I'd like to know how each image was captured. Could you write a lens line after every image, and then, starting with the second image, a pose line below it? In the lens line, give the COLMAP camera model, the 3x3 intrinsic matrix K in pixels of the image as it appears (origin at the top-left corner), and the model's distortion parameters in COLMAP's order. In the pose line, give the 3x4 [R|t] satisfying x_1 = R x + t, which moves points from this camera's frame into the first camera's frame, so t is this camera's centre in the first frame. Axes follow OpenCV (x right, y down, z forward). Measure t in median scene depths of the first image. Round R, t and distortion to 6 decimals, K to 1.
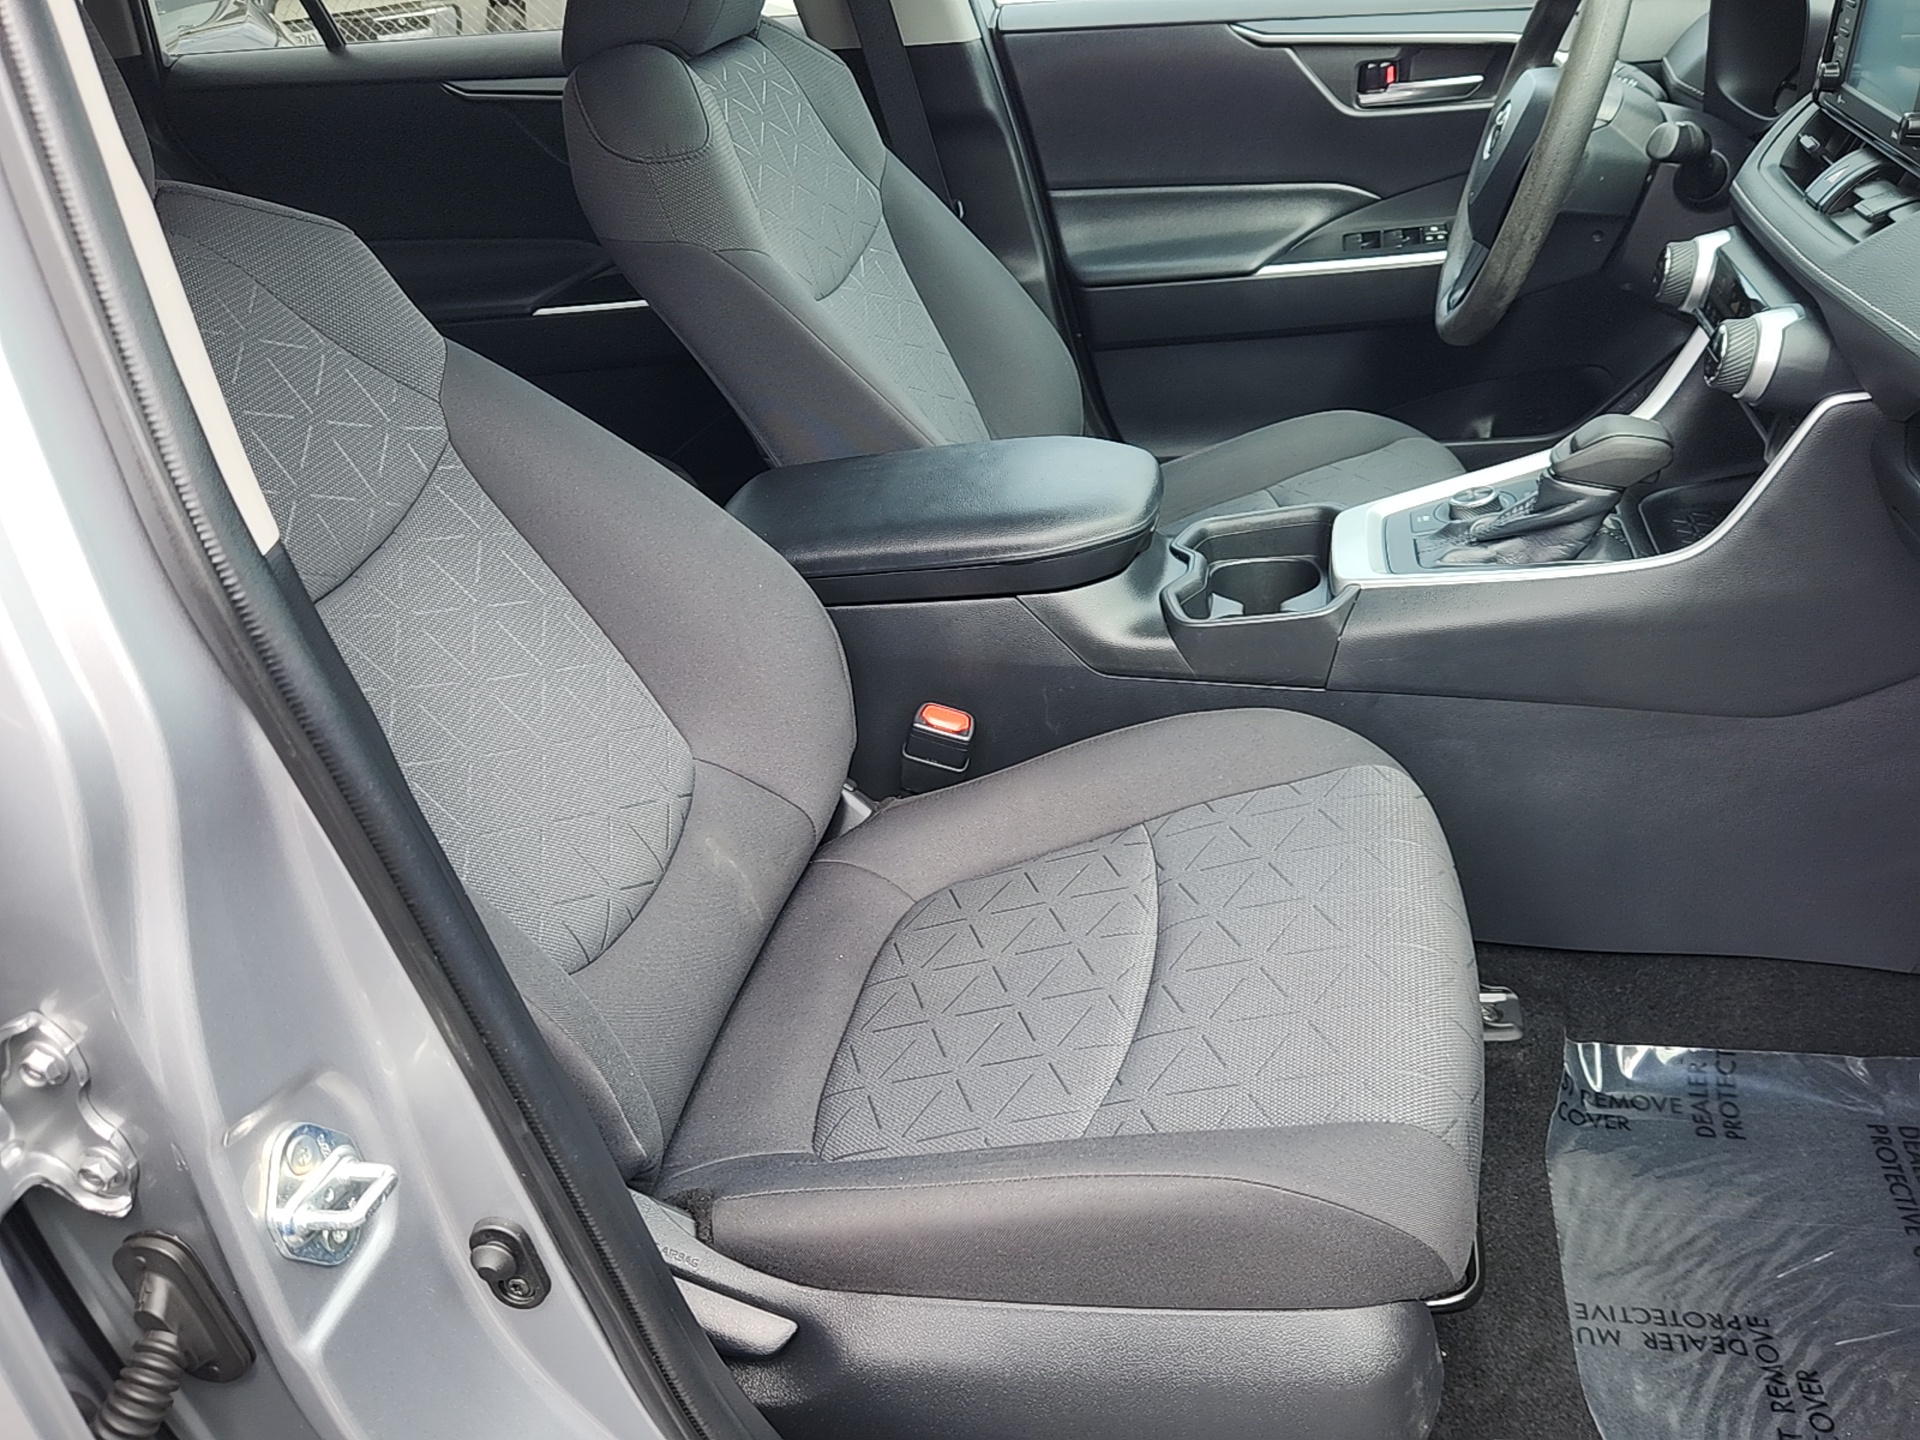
lens RADIAL K [[1625.3, 0, 970.0], [0, 1625.3, 714.8], [0, 0, 1]] dist [0.060097, -0.049354]
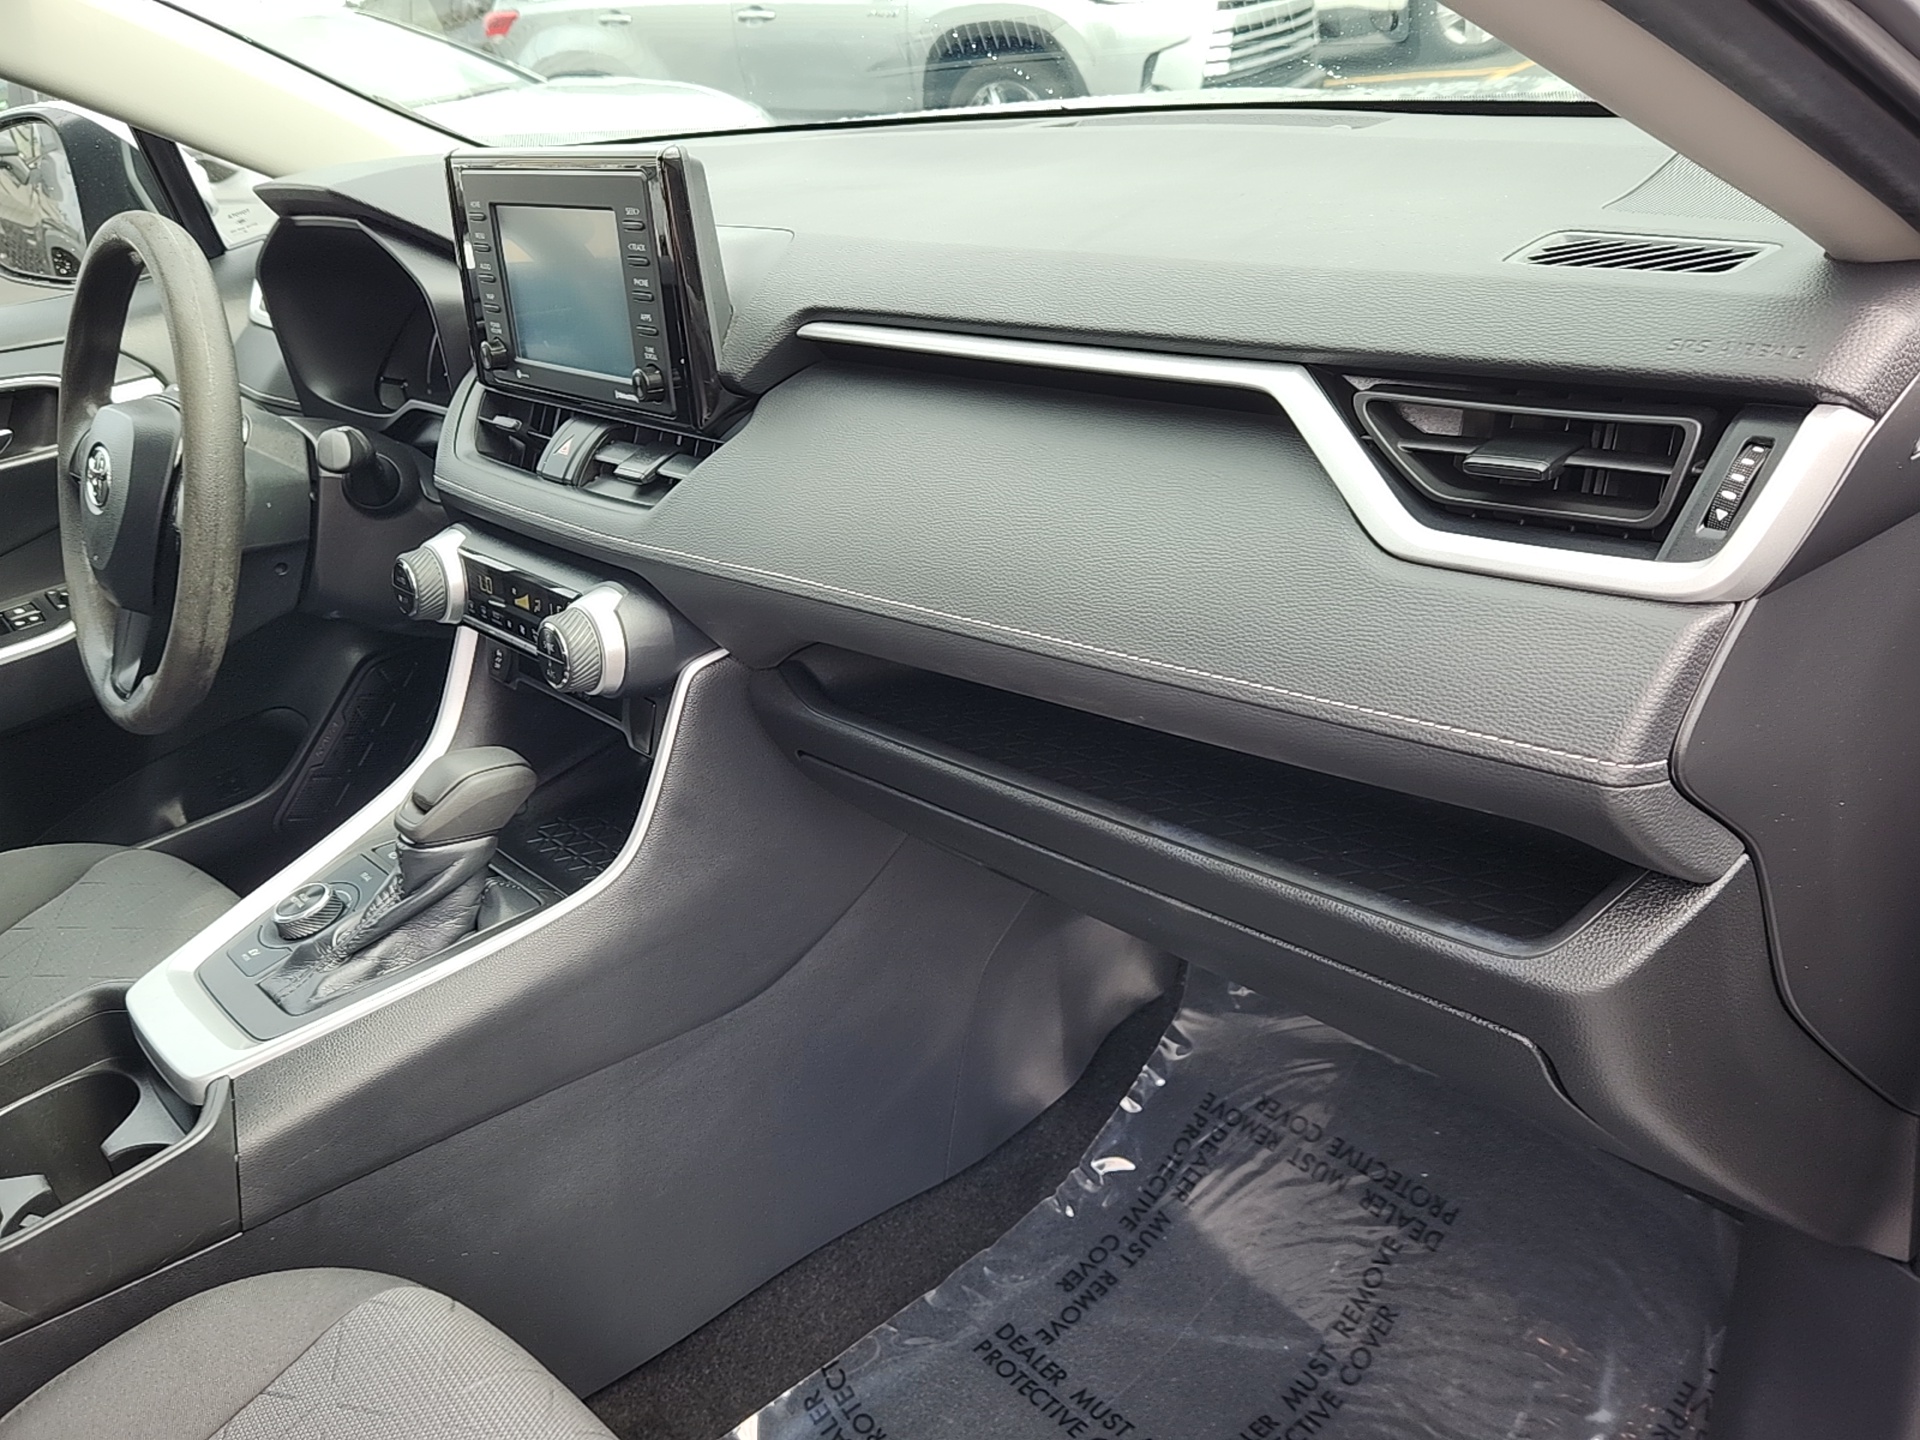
lens RADIAL K [[1625.3, 0, 970.0], [0, 1625.3, 714.8], [0, 0, 1]] dist [0.060097, -0.049354]
pose [[0.626734, -0.293840, 0.721708, -0.032136], [0.421491, 0.906827, 0.003186, -0.088211], [-0.655400, 0.302197, 0.692191, 0.236726]]
